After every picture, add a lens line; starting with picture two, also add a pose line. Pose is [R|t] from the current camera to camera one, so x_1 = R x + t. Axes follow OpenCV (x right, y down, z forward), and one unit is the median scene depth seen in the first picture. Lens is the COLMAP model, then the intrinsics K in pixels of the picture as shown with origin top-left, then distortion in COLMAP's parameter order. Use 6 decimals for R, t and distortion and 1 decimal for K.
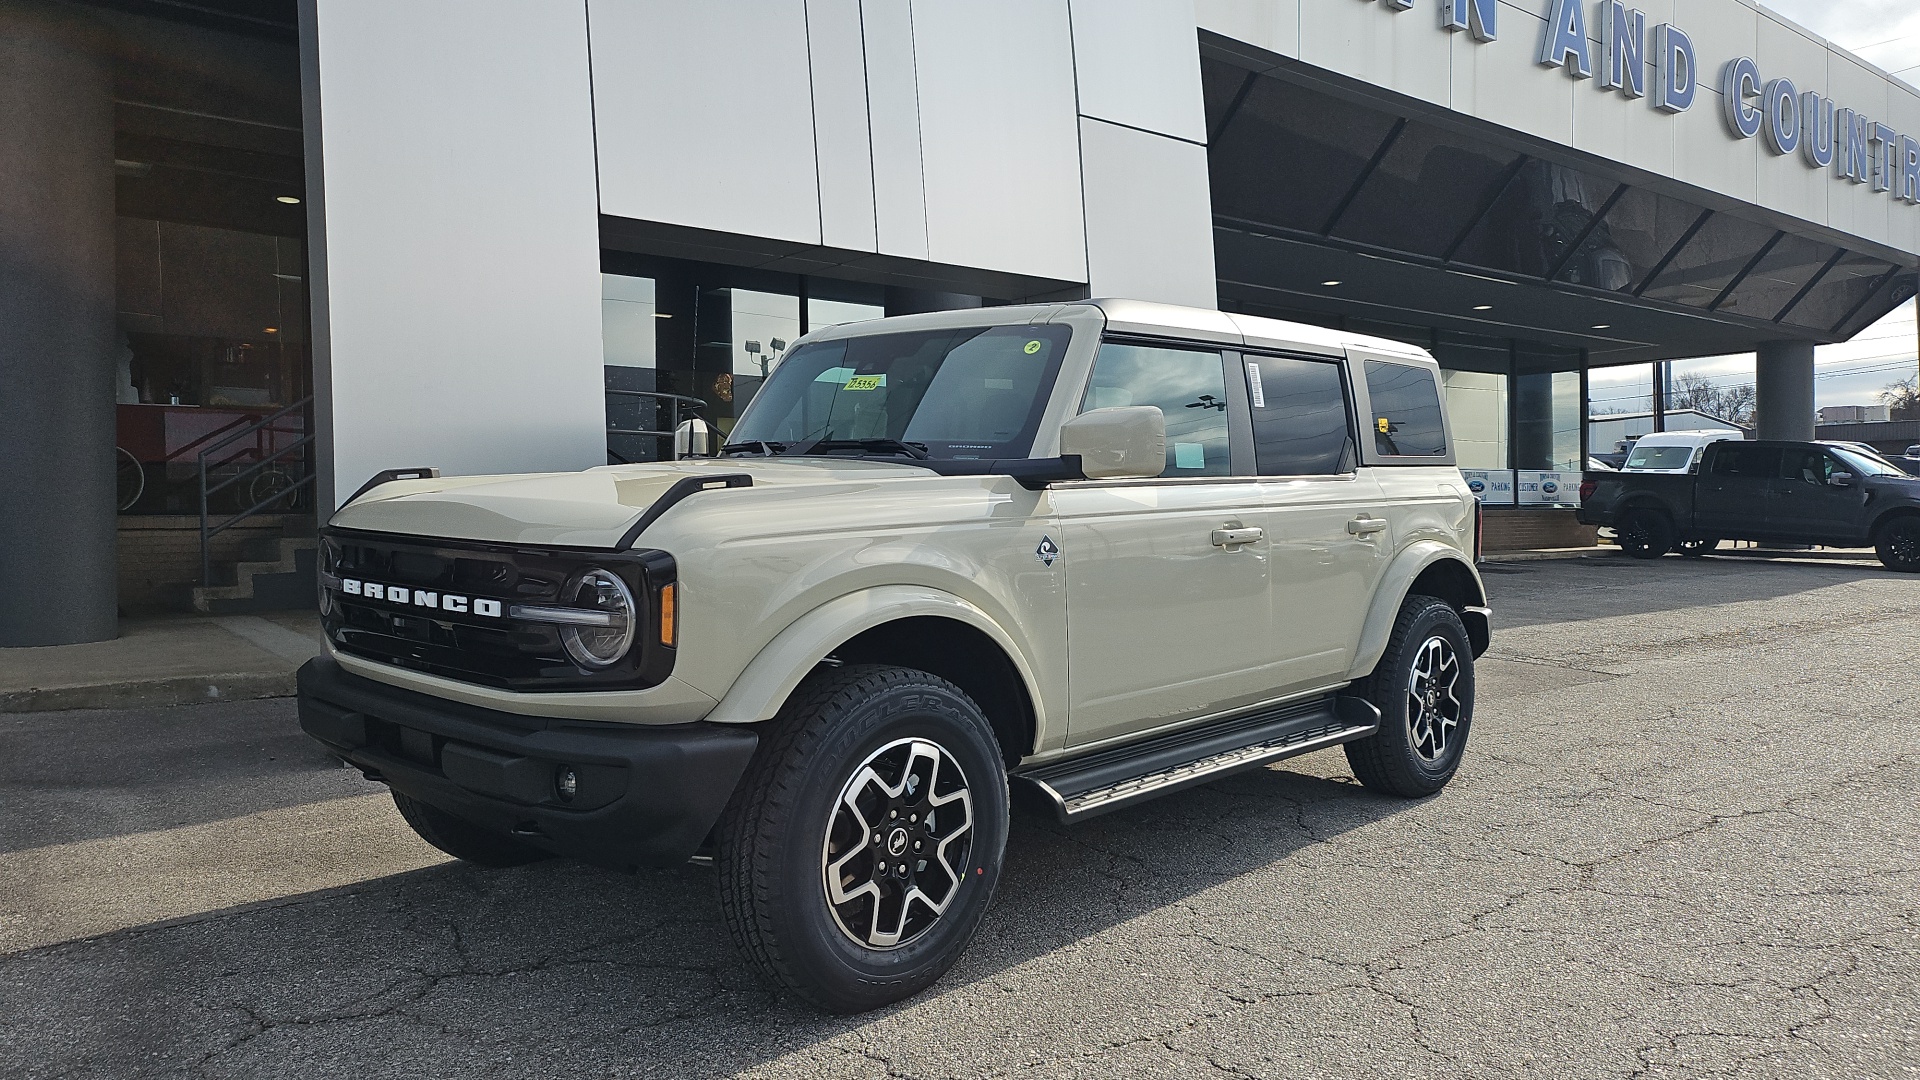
lens RADIAL K [[1359.9, 0, 956.3], [0, 1359.9, 540.2], [0, 0, 1]] dist [0.054125, -0.013605]
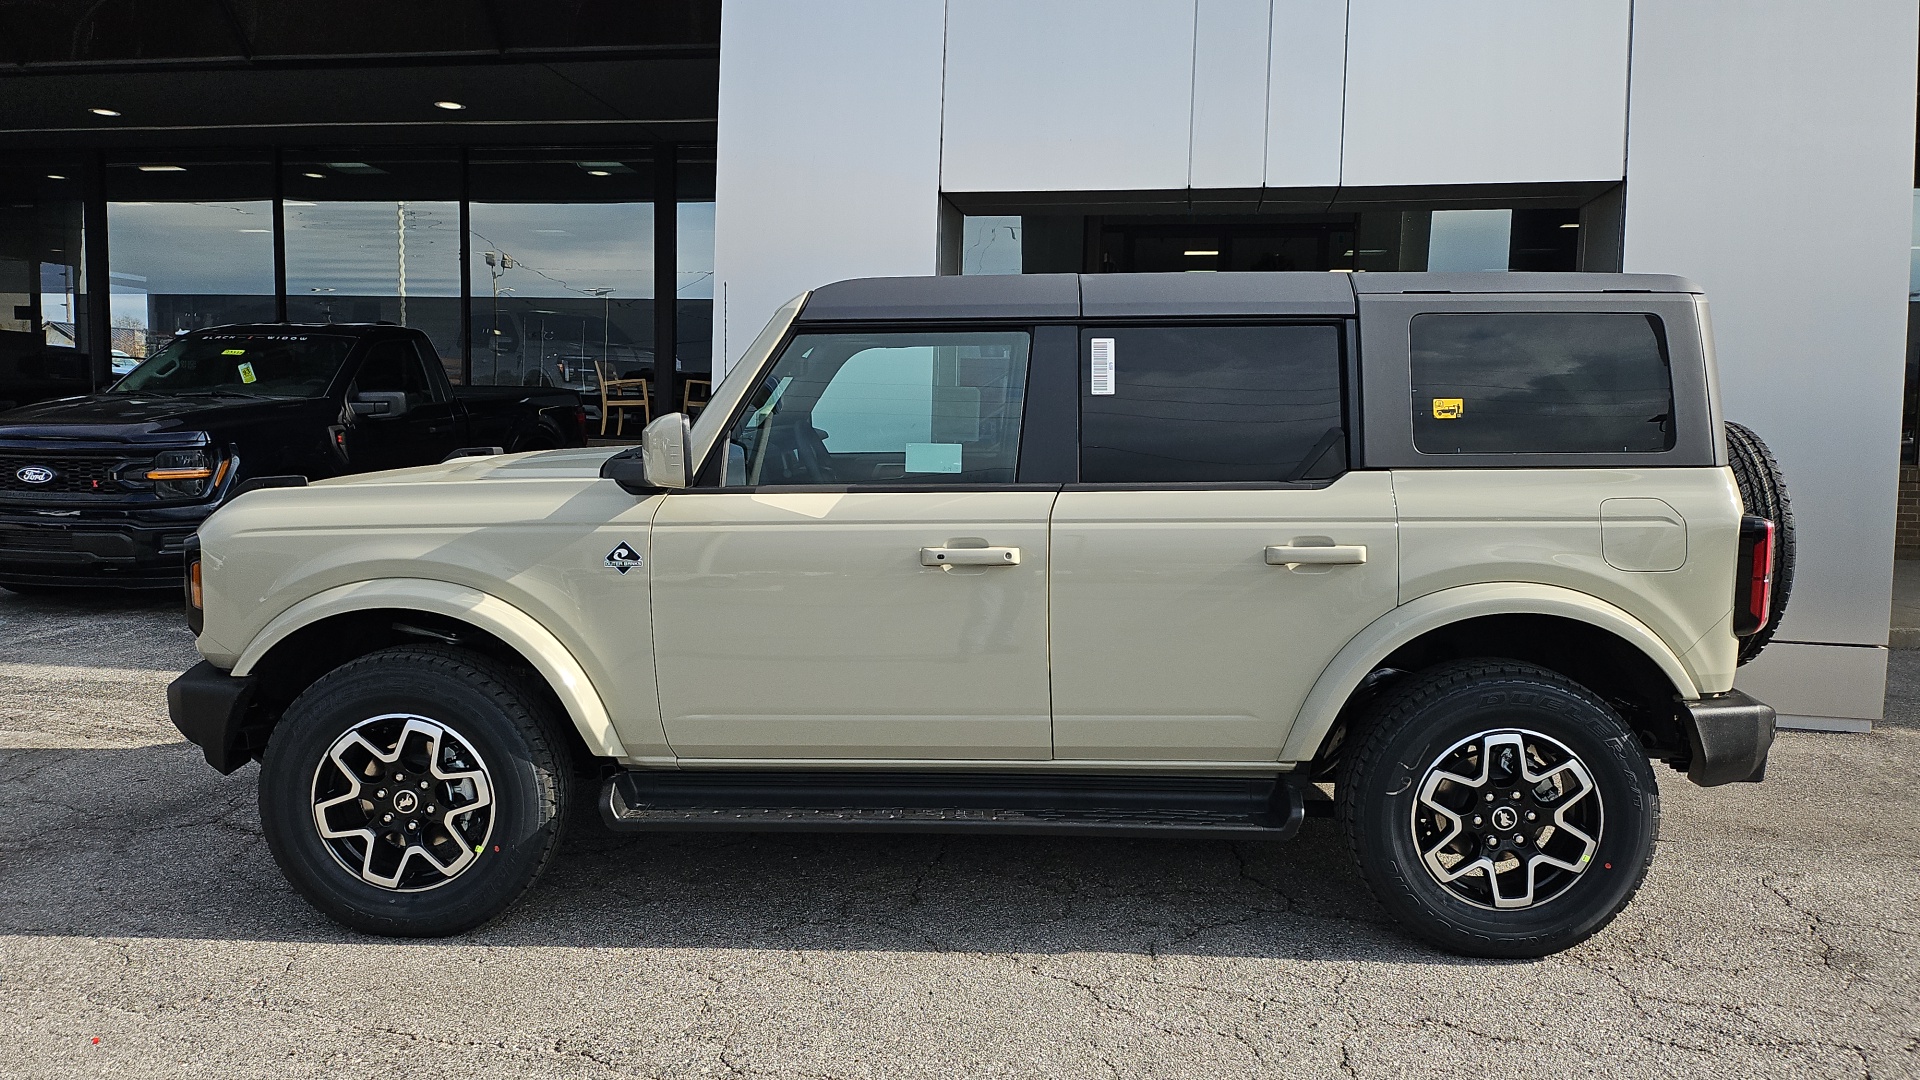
lens RADIAL K [[1359.9, 0, 970.7], [0, 1359.9, 545.9], [0, 0, 1]] dist [0.054125, -0.013605]
pose [[0.654240, 0.088547, -0.751085, 1.054585], [-0.037103, 0.995684, 0.085065, -0.102130], [0.755376, -0.027786, 0.654702, 0.577647]]
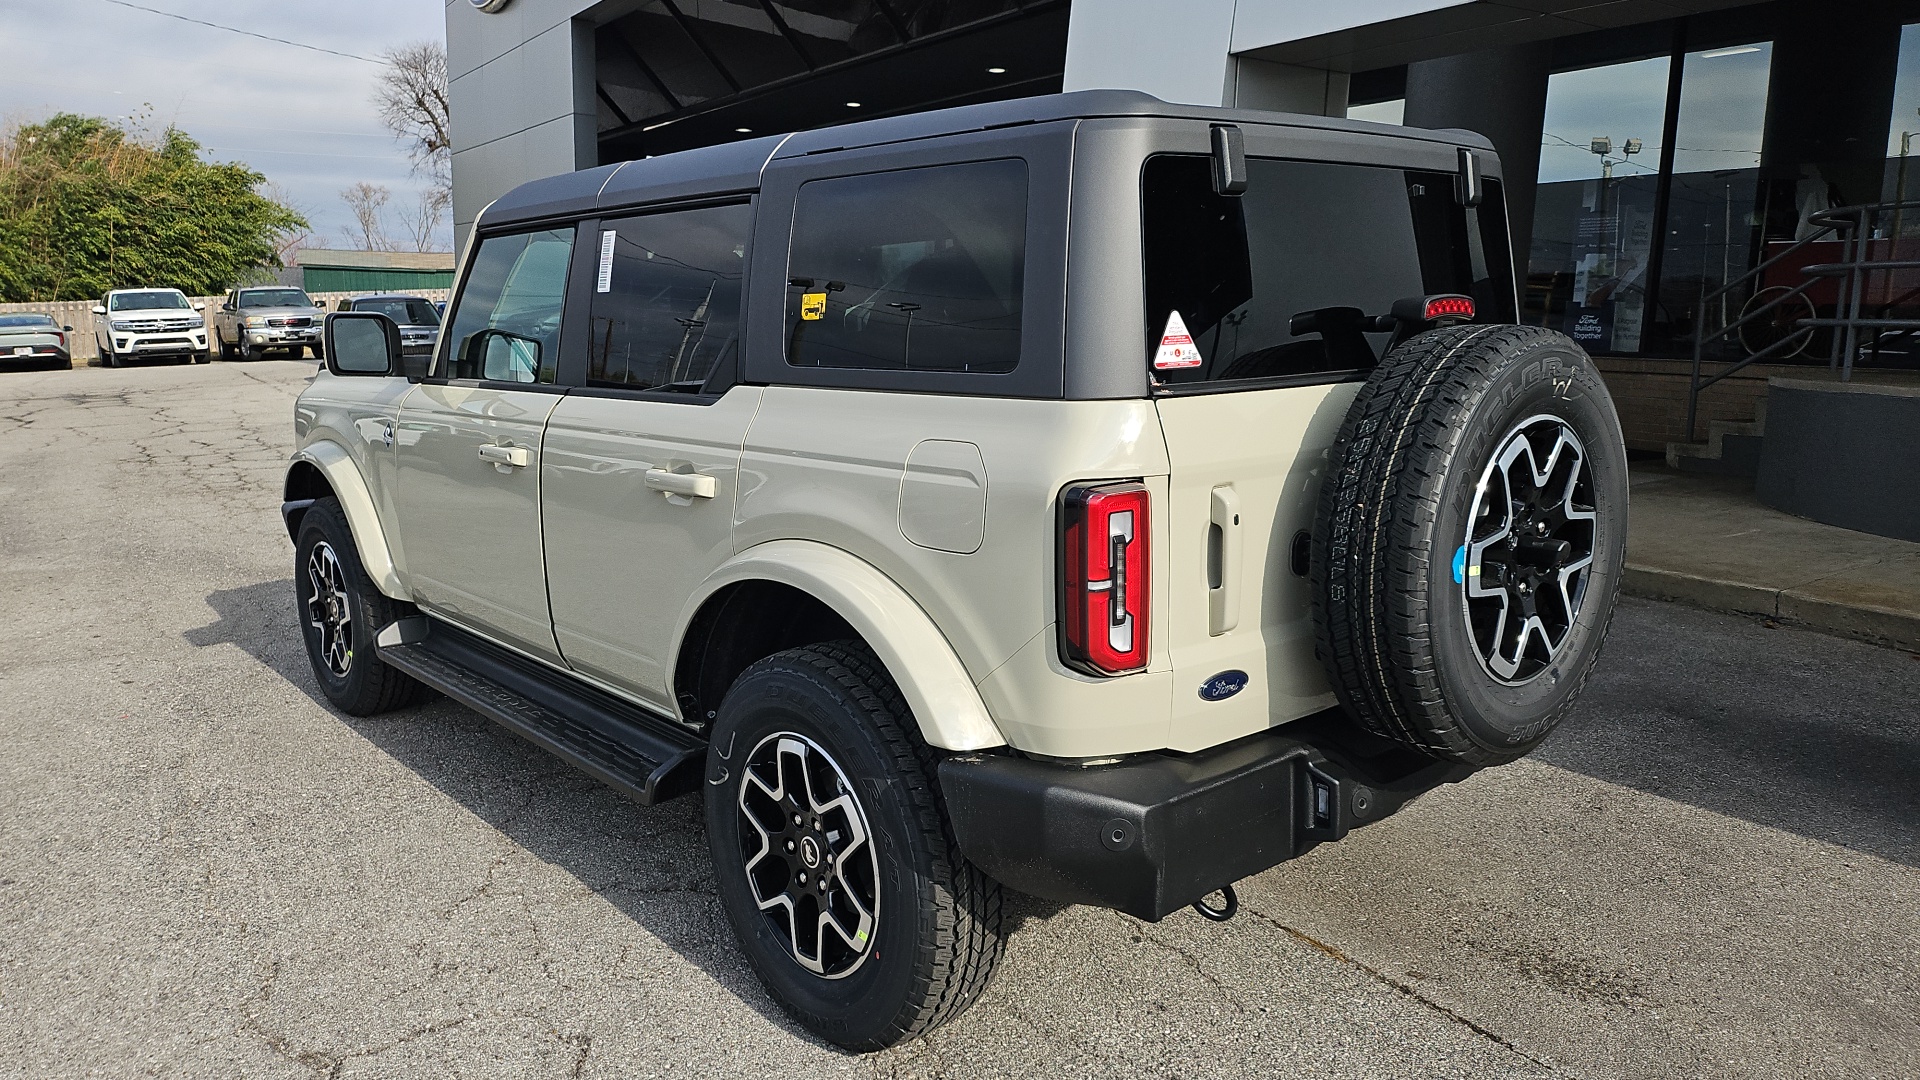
lens RADIAL K [[1359.9, 0, 956.2], [0, 1359.9, 532.4], [0, 0, 1]] dist [0.054125, -0.013605]
pose [[-0.113724, 0.166319, -0.979492, 1.287143], [-0.035845, 0.984559, 0.171342, -0.141474], [0.992866, 0.054596, -0.106006, 1.739118]]
